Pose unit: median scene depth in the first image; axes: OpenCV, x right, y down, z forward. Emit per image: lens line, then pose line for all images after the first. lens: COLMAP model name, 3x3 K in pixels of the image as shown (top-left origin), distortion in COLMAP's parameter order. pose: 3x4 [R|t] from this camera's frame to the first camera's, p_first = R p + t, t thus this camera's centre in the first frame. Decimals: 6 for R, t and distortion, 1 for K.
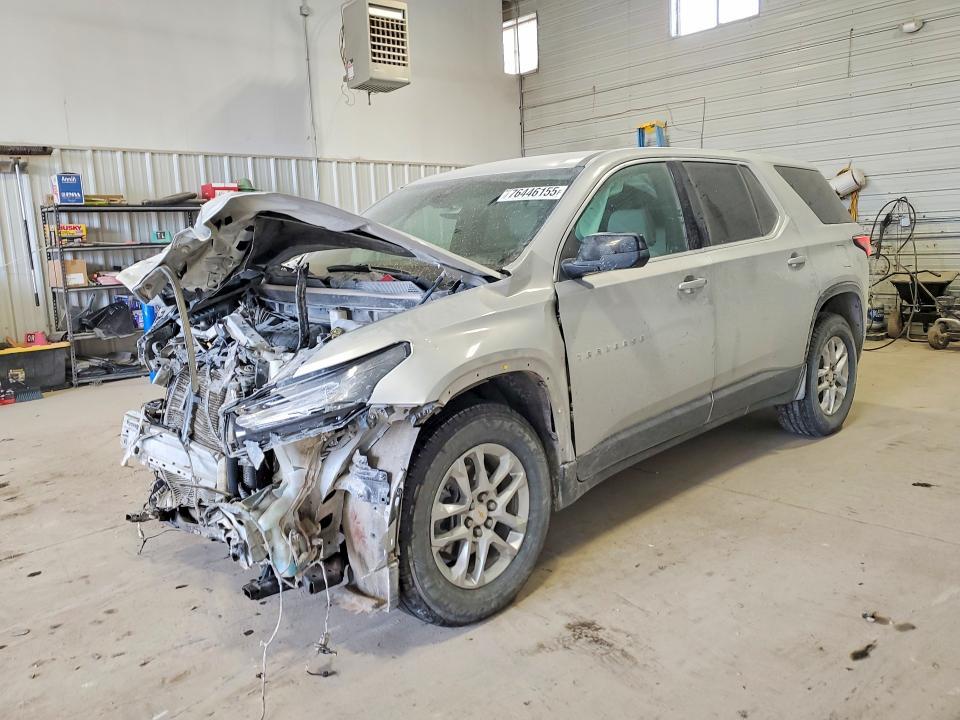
lens RADIAL K [[778.8, 0, 480.0], [0, 778.8, 360.0], [0, 0, 1]] dist [0.009173, 0.005740]
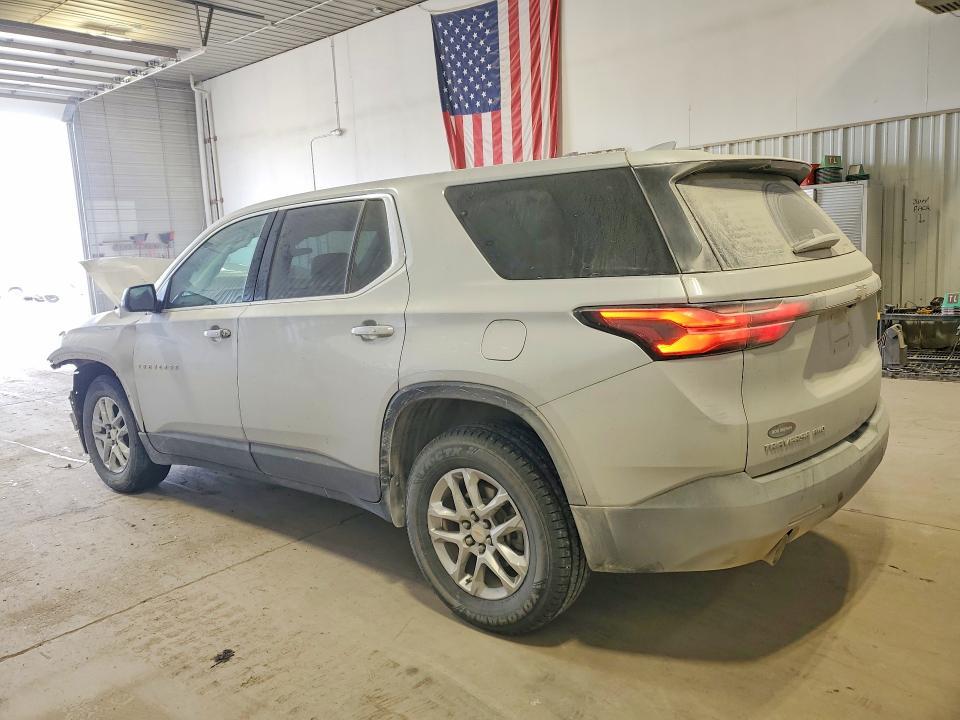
lens RADIAL K [[797.5, 0, 480.0], [0, 797.5, 360.0], [0, 0, 1]] dist [-0.000703, 0.001994]
pose [[0.043282, 0.171930, -0.984158, 1.223231], [-0.108865, 0.980027, 0.166421, -0.251022], [0.993114, 0.099937, 0.061135, 1.133108]]
